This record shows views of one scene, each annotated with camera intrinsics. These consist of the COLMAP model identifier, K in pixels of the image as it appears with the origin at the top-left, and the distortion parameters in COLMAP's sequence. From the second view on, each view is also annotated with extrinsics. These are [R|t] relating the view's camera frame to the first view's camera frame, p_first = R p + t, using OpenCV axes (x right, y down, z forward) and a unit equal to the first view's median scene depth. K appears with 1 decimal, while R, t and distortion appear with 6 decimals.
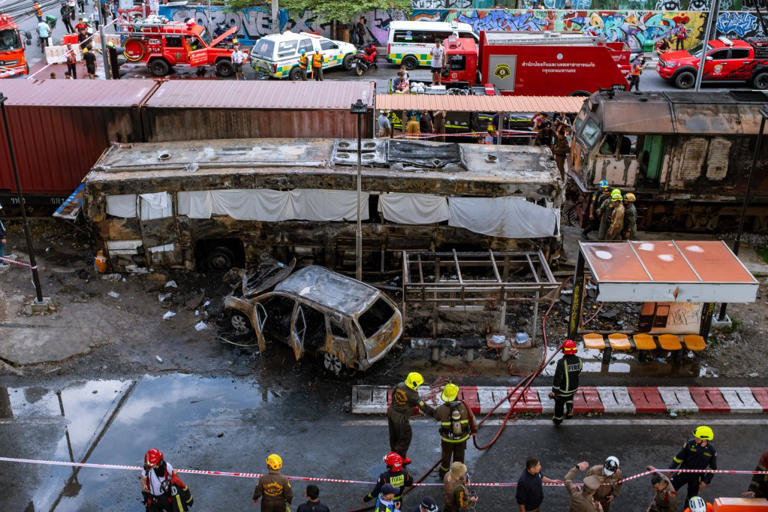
lens RADIAL K [[830.4, 0, 378.5], [0, 830.4, 239.1], [0, 0, 1]] dist [-0.017460, 0.000000]
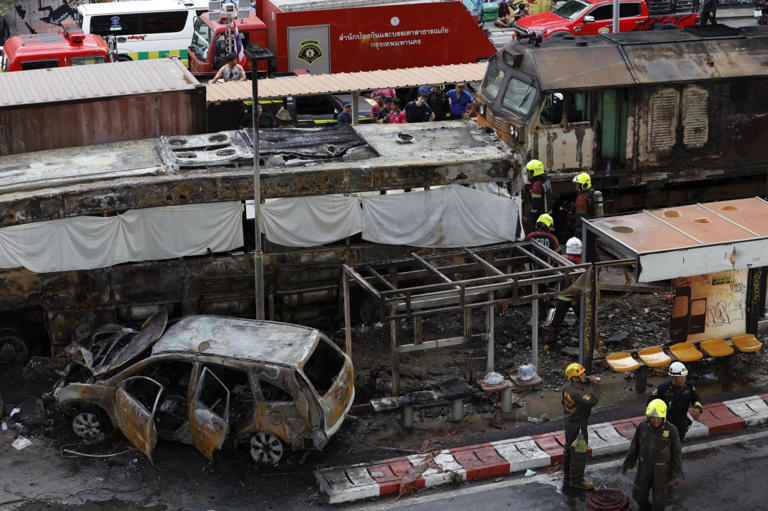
lens RADIAL K [[1634.8, 0, 387.2], [0, 1634.8, 259.6], [0, 0, 1]] dist [-0.316316, 0.000000]
pose [[0.938572, -0.119248, 0.323825, -0.313134], [0.162984, 0.980321, -0.111390, 0.141707], [-0.304169, 0.157326, 0.939537, -0.196931]]
